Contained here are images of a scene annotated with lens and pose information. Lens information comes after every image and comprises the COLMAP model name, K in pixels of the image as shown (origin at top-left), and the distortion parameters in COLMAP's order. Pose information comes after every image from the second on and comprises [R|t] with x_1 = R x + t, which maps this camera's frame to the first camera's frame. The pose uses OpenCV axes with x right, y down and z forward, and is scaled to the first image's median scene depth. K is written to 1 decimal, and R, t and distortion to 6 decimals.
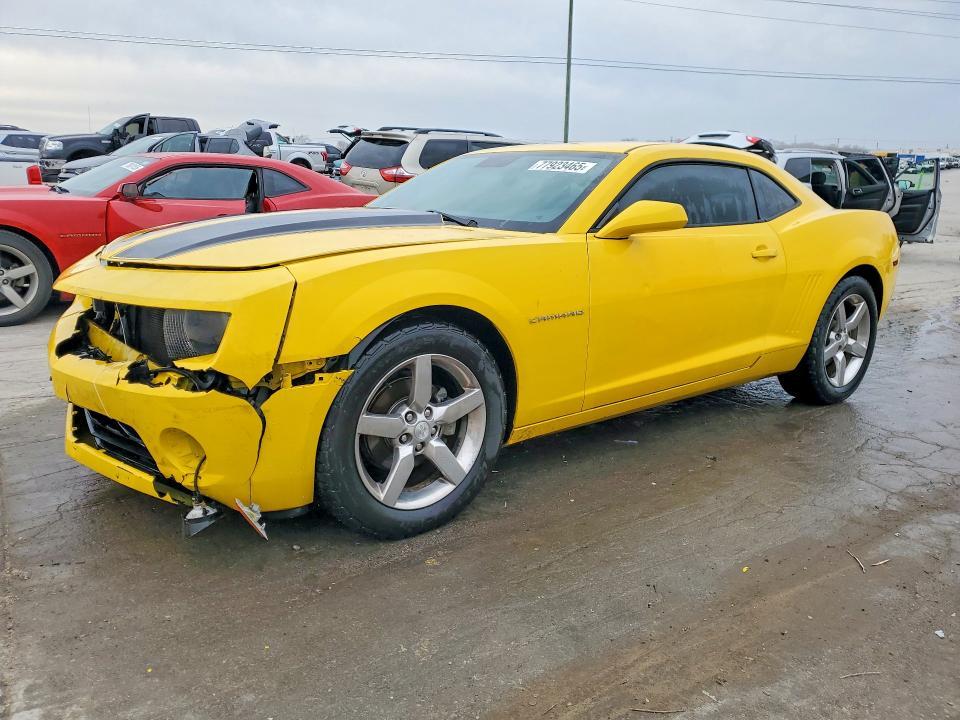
lens RADIAL K [[733.2, 0, 471.0], [0, 733.2, 359.1], [0, 0, 1]] dist [-0.009721, 0.063101]
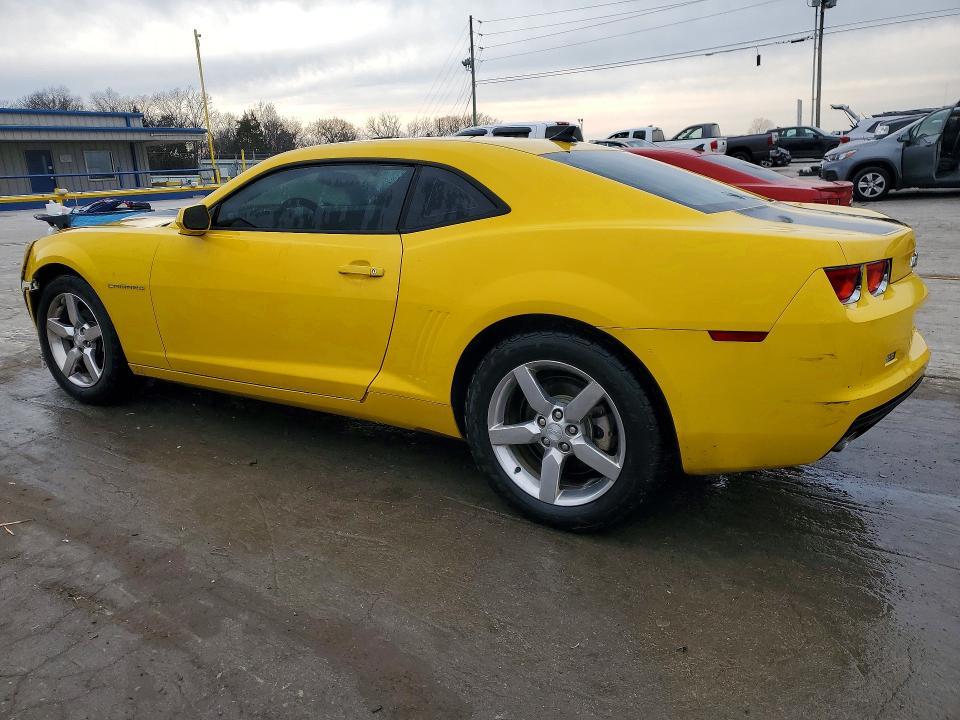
lens RADIAL K [[733.2, 0, 471.0], [0, 733.2, 359.1], [0, 0, 1]] dist [-0.009721, 0.063101]
pose [[0.357159, 0.217528, -0.908361, 1.270306], [-0.196023, 0.968302, 0.154807, -0.208329], [0.913243, 0.122769, 0.388479, 0.839876]]
